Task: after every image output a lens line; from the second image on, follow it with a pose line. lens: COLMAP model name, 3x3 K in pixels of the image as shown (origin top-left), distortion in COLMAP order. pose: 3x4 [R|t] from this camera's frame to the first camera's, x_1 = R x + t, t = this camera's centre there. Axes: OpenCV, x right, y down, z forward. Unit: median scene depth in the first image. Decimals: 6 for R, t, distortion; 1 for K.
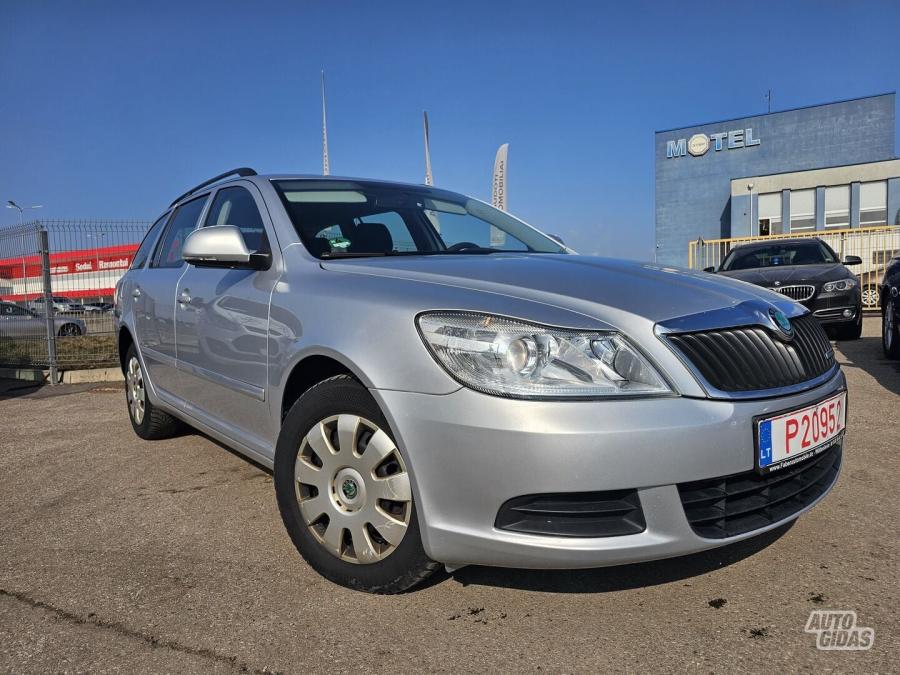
lens RADIAL K [[612.8, 0, 450.0], [0, 612.8, 337.5], [0, 0, 1]] dist [0.047136, -0.035970]
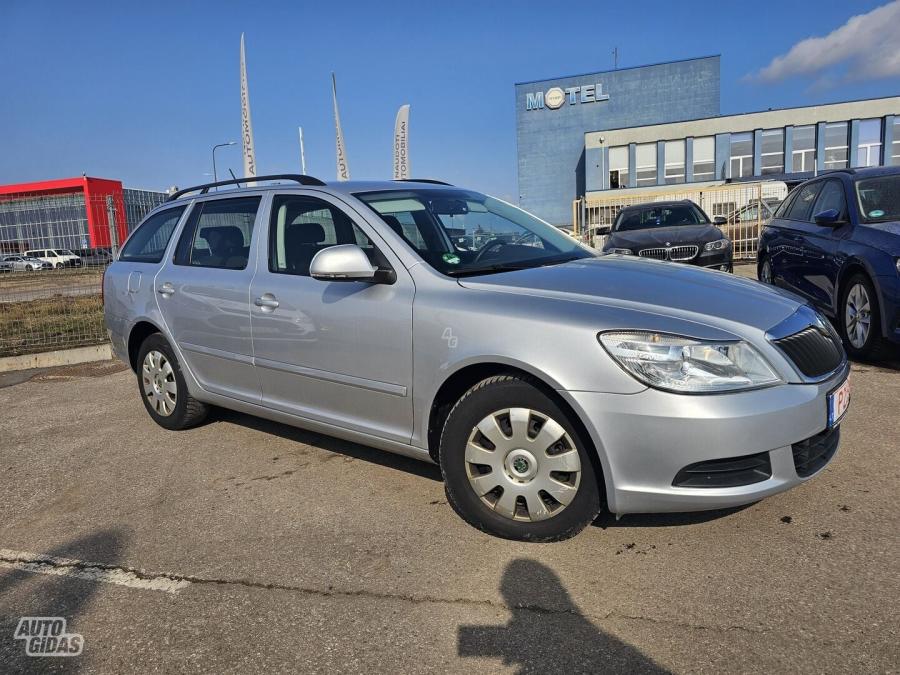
lens RADIAL K [[611.7, 0, 445.2], [0, 611.7, 327.8], [0, 0, 1]] dist [0.055803, -0.043034]
pose [[0.976258, -0.052044, 0.210264, -0.348120], [0.037515, 0.996662, 0.072511, -0.083778], [-0.213336, -0.062901, 0.974952, -0.116987]]
